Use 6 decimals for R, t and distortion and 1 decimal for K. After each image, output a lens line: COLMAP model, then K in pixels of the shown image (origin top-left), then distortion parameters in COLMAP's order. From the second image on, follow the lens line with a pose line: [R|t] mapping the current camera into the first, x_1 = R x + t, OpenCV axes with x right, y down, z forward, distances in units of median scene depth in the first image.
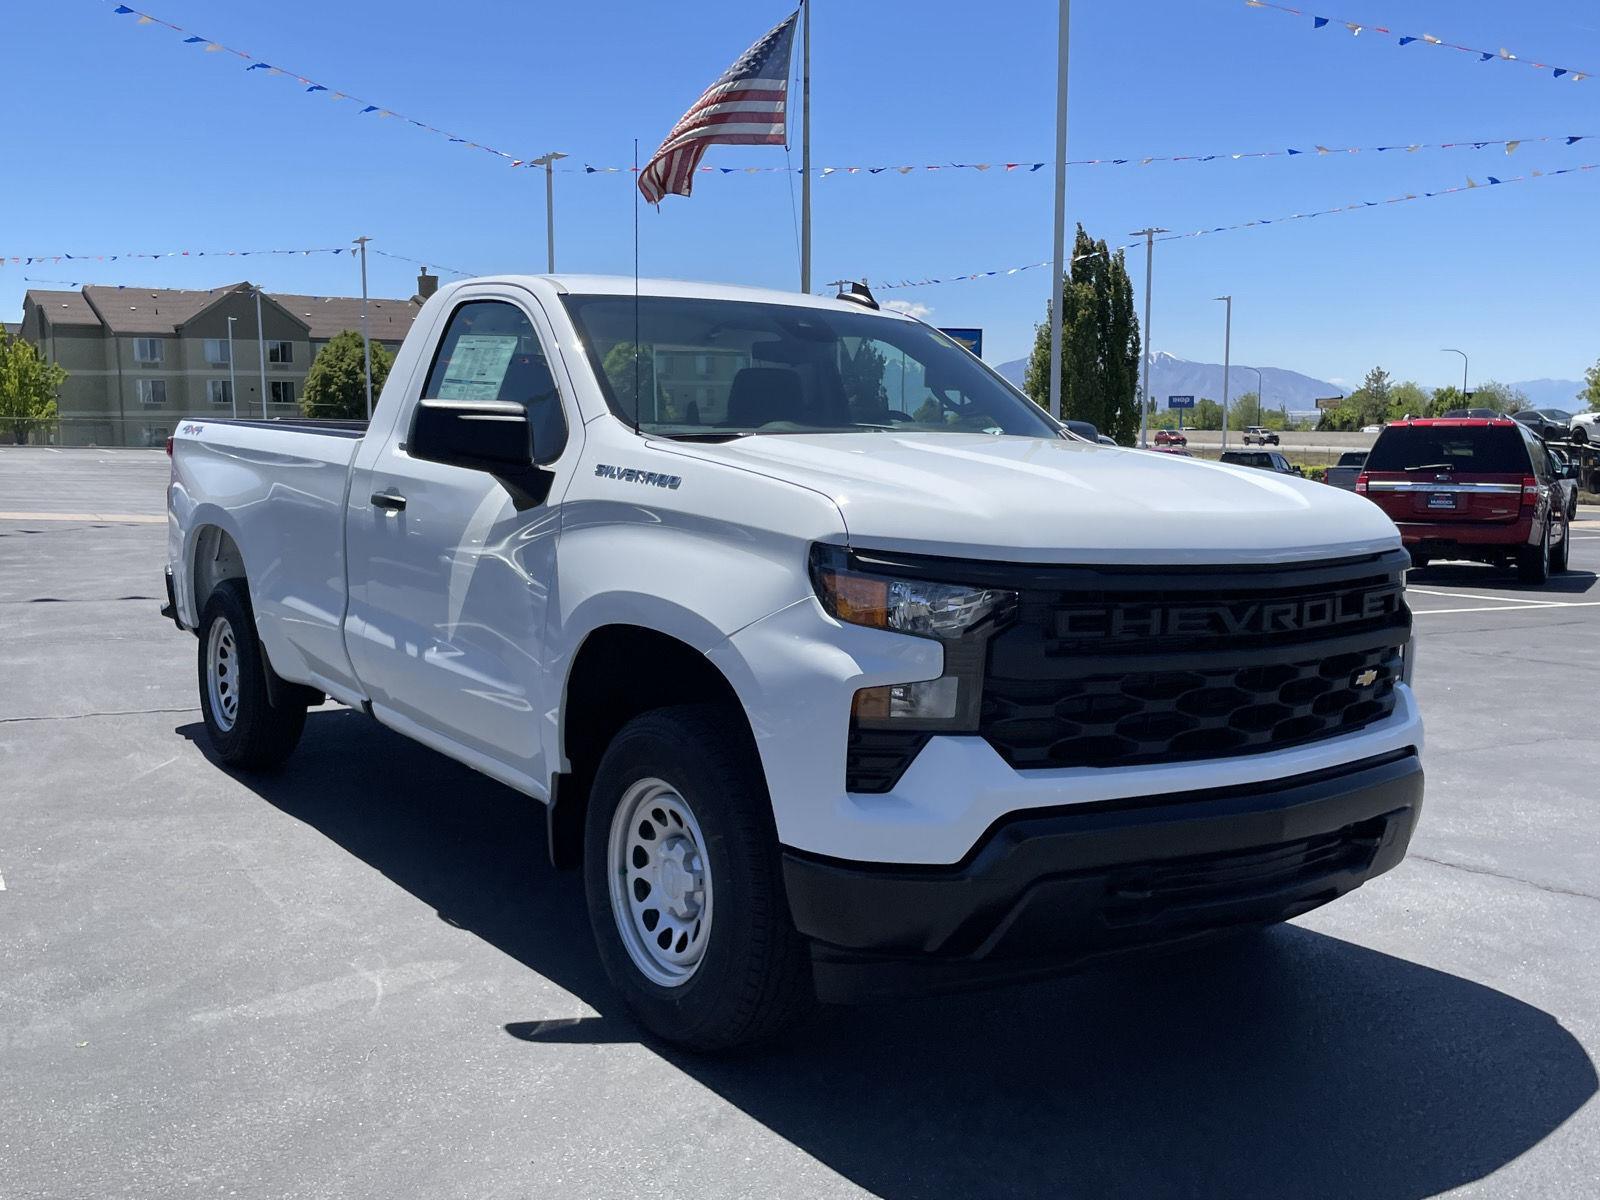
lens RADIAL K [[1524.4, 0, 816.8], [0, 1524.4, 590.9], [0, 0, 1]] dist [0.124581, -0.203848]
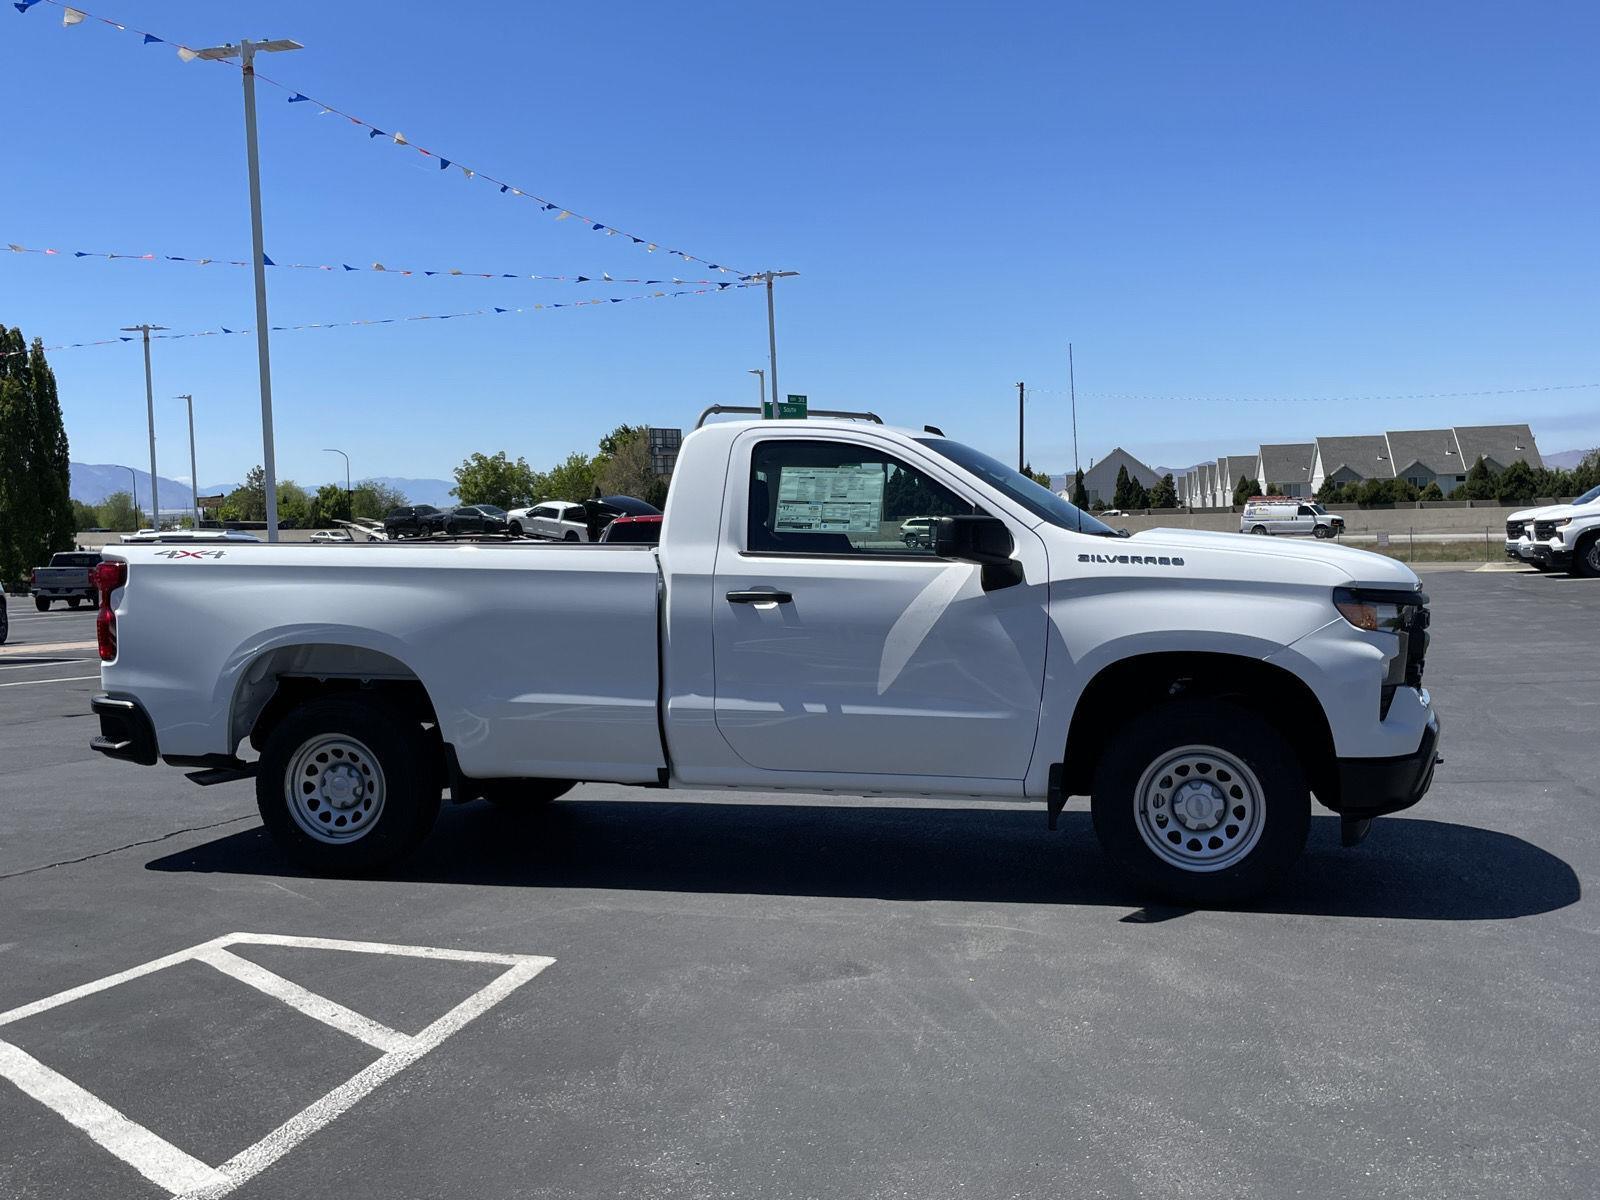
lens RADIAL K [[1529.0, 0, 820.1], [0, 1529.0, 609.8], [0, 0, 1]] dist [0.115919, -0.183566]
pose [[0.760168, -0.063730, 0.646594, -1.412776], [0.096393, 0.995227, -0.015232, -0.031251], [-0.642537, 0.073906, 0.762682, 0.001156]]
